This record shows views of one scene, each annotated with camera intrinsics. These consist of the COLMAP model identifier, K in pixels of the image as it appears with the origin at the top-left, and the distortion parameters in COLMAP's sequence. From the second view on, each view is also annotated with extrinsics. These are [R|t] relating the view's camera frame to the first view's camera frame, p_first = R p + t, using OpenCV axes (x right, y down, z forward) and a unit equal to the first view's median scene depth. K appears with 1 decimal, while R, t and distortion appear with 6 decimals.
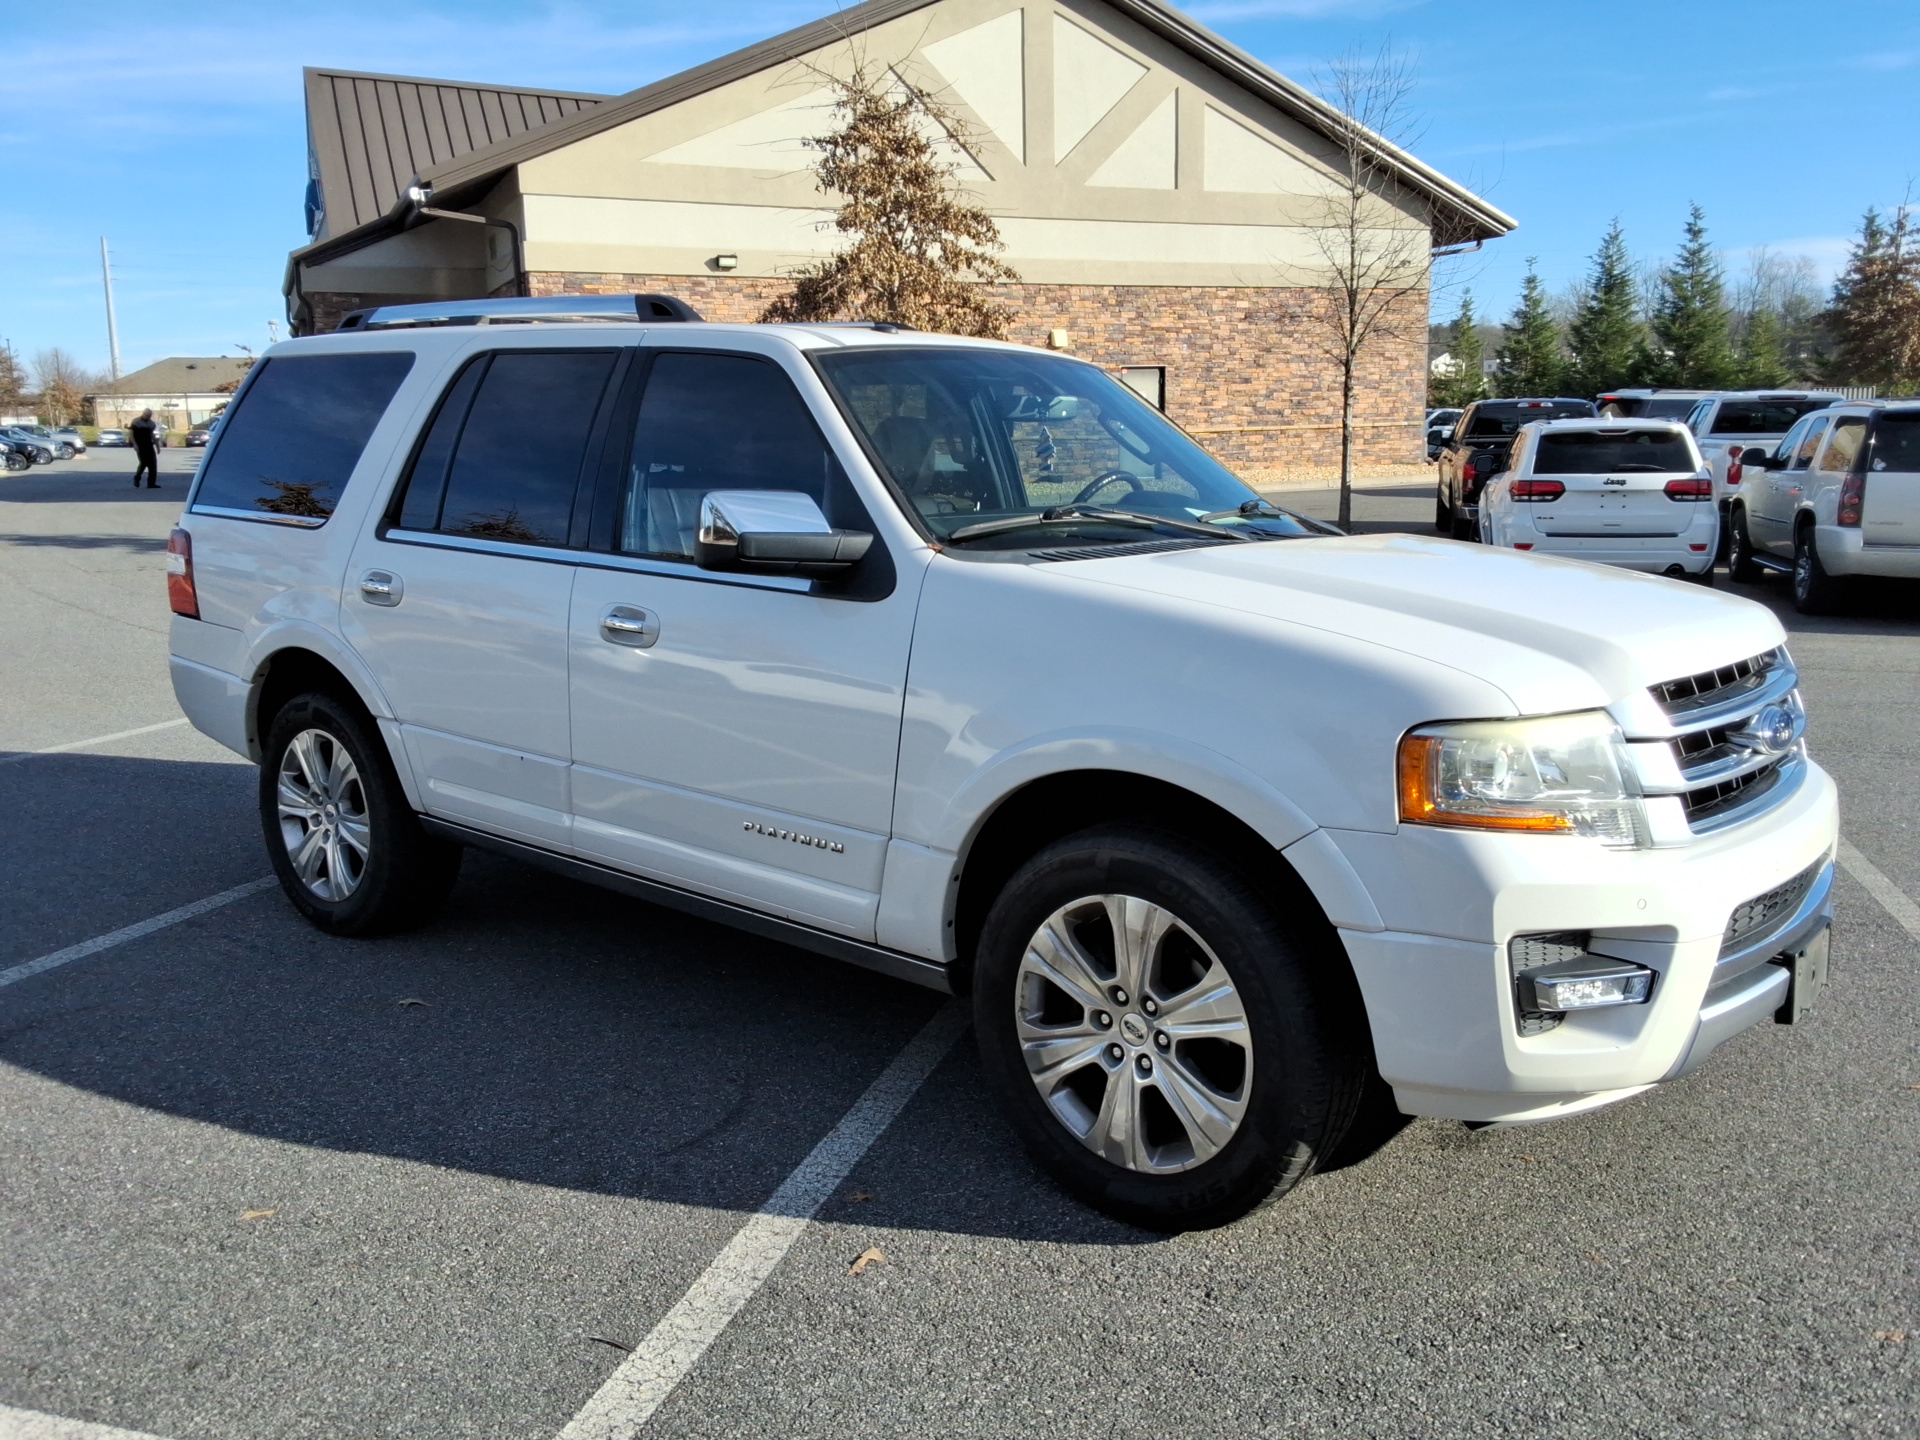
lens RADIAL K [[1542.8, 0, 980.2], [0, 1542.8, 702.2], [0, 0, 1]] dist [0.103731, -0.147584]
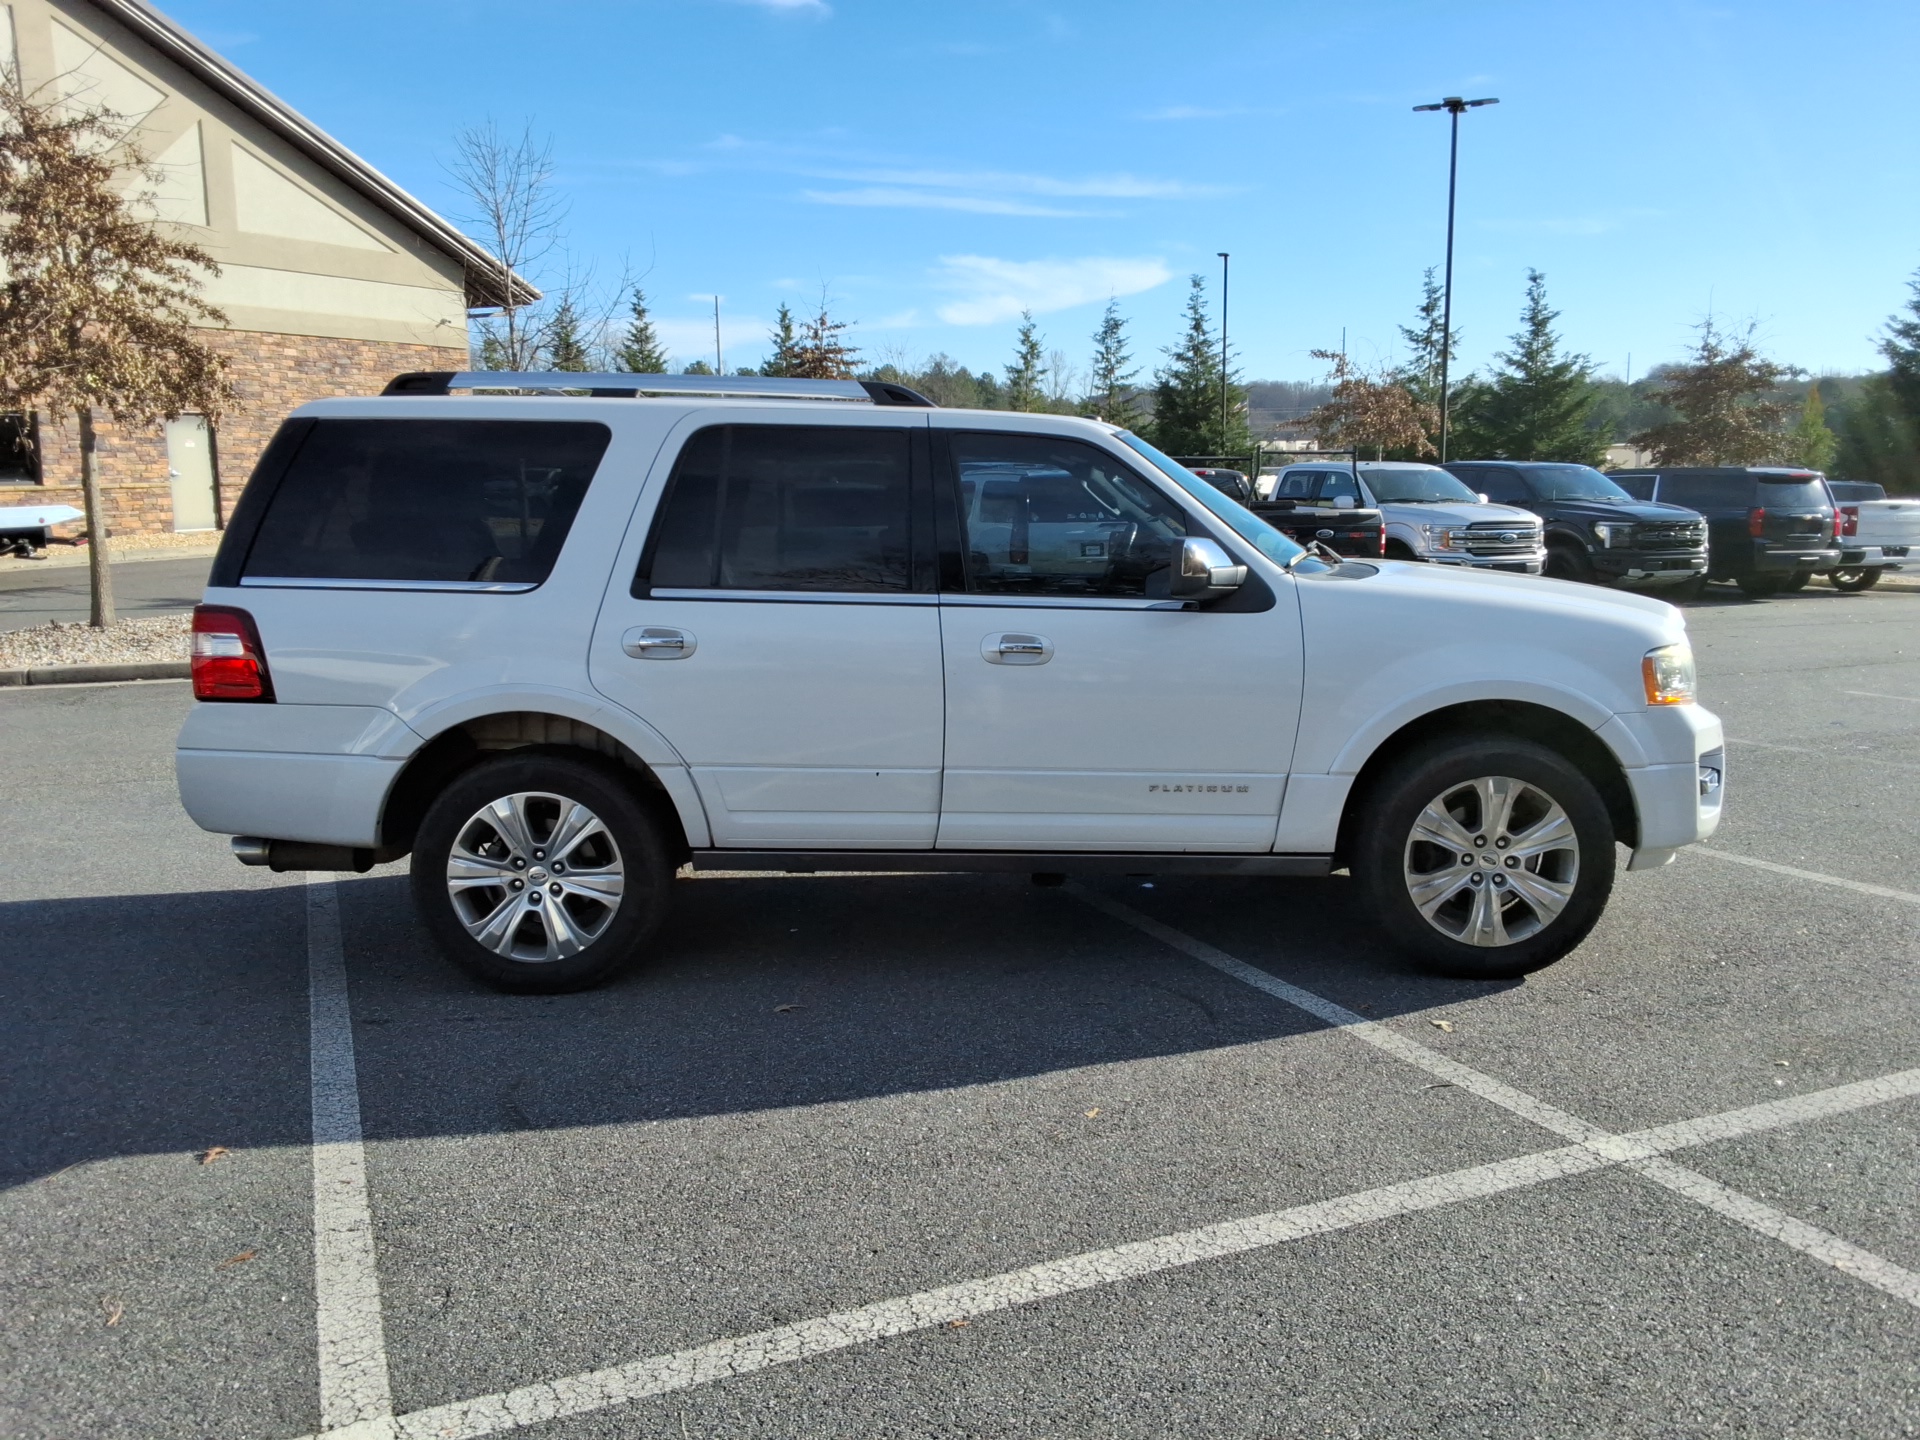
lens RADIAL K [[1541.4, 0, 967.4], [0, 1541.4, 710.2], [0, 0, 1]] dist [0.132058, -0.223034]
pose [[0.765732, -0.091725, 0.636586, -0.861400], [0.109877, 0.993884, 0.011040, -0.015051], [-0.633705, 0.061493, 0.771127, 0.047561]]
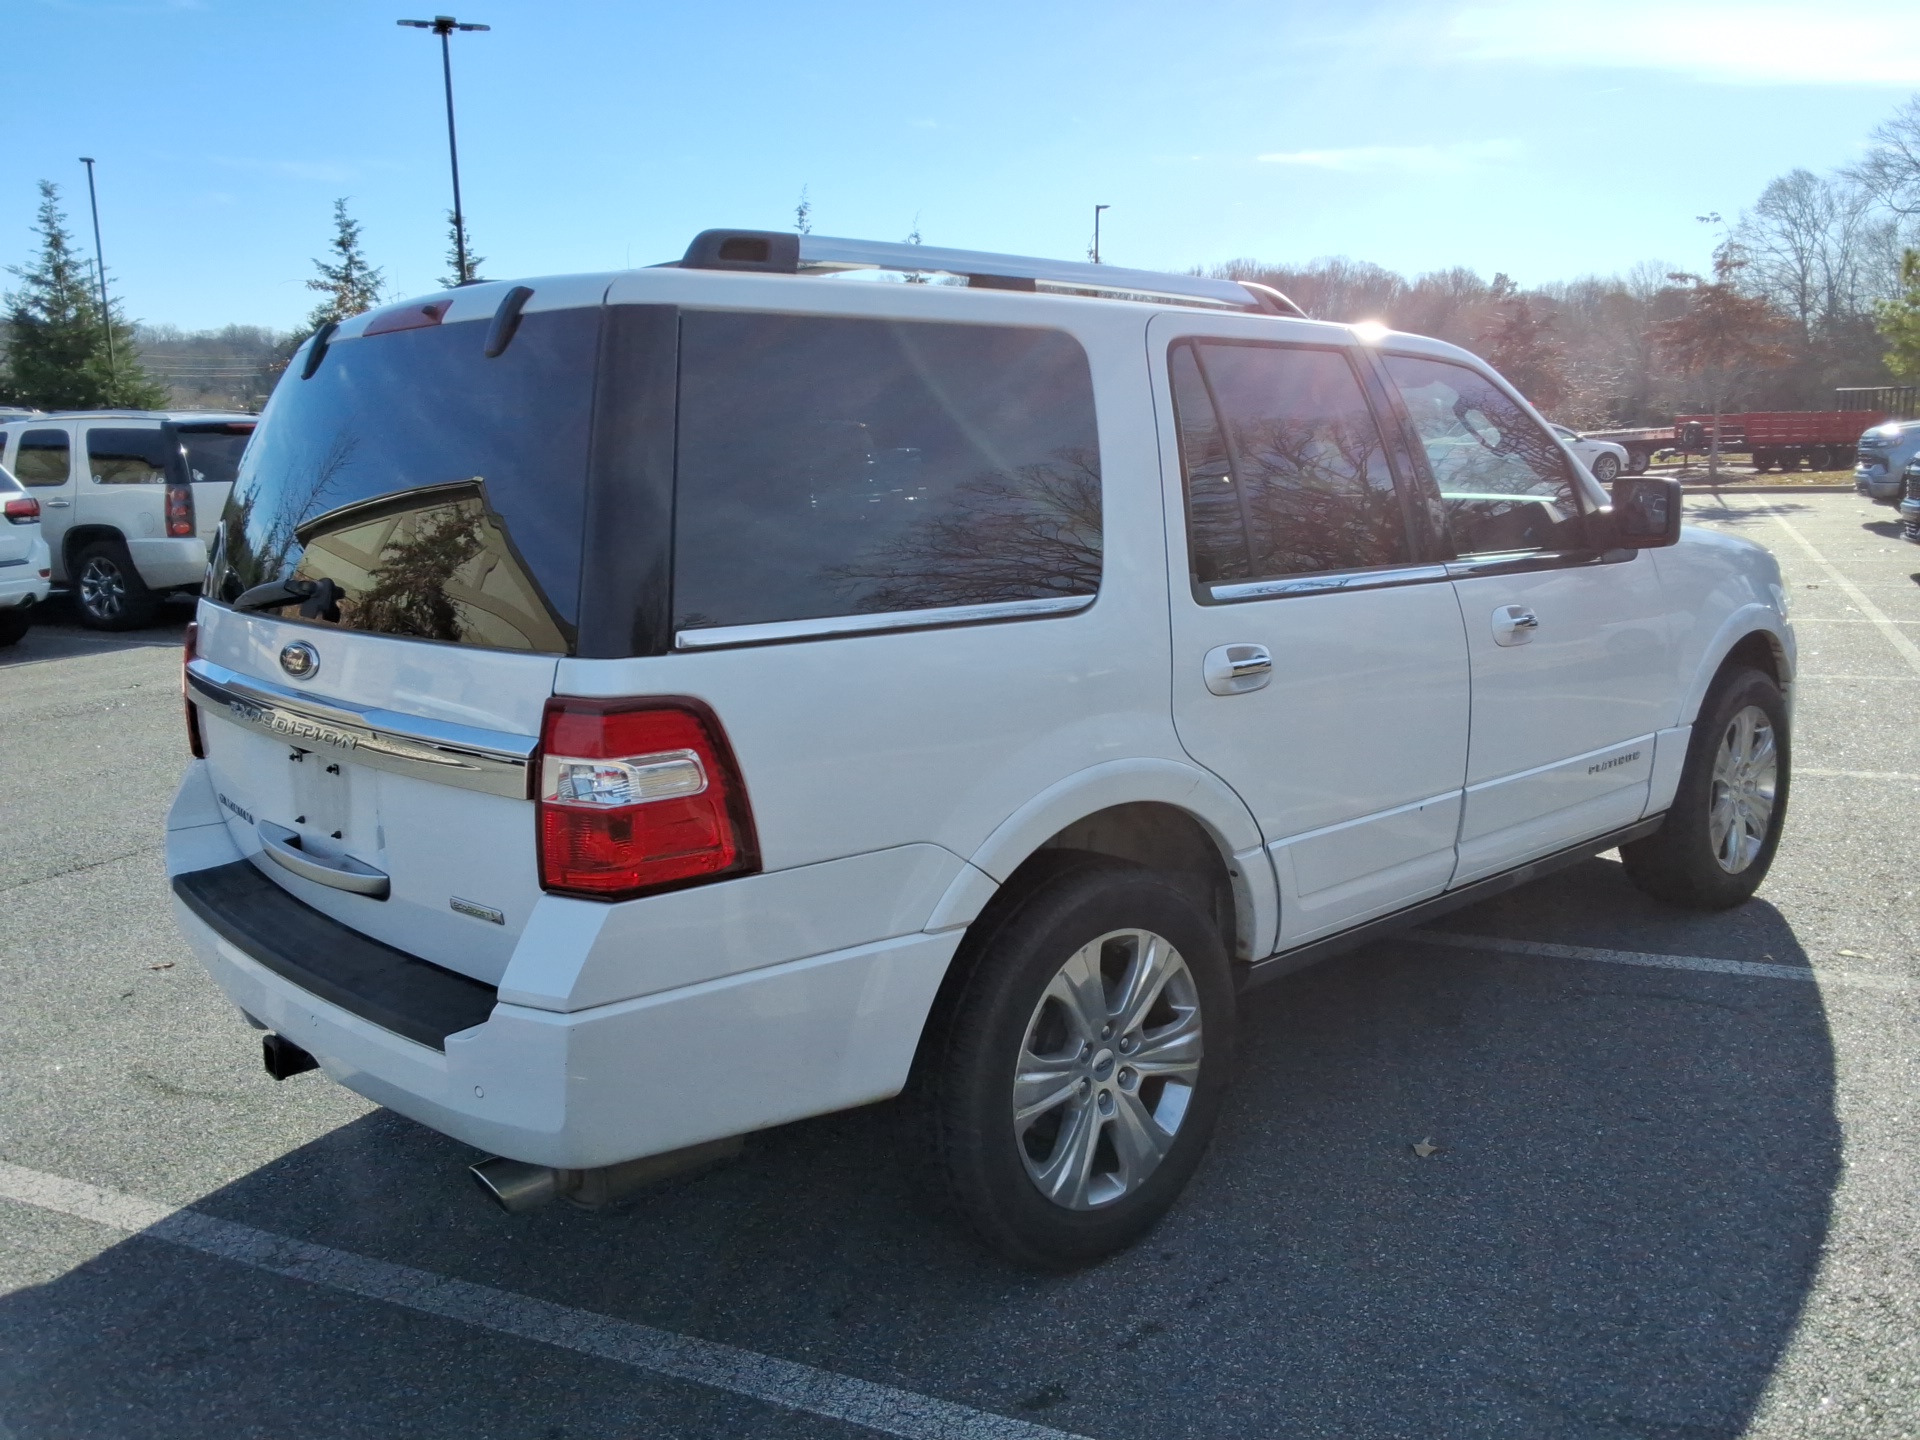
lens RADIAL K [[1542.8, 0, 980.2], [0, 1542.8, 702.2], [0, 0, 1]] dist [0.103731, -0.147584]
pose [[0.128038, -0.173421, 0.976489, -1.037225], [0.182052, 0.971973, 0.148748, -0.175727], [-0.974917, 0.158727, 0.156021, 0.964822]]
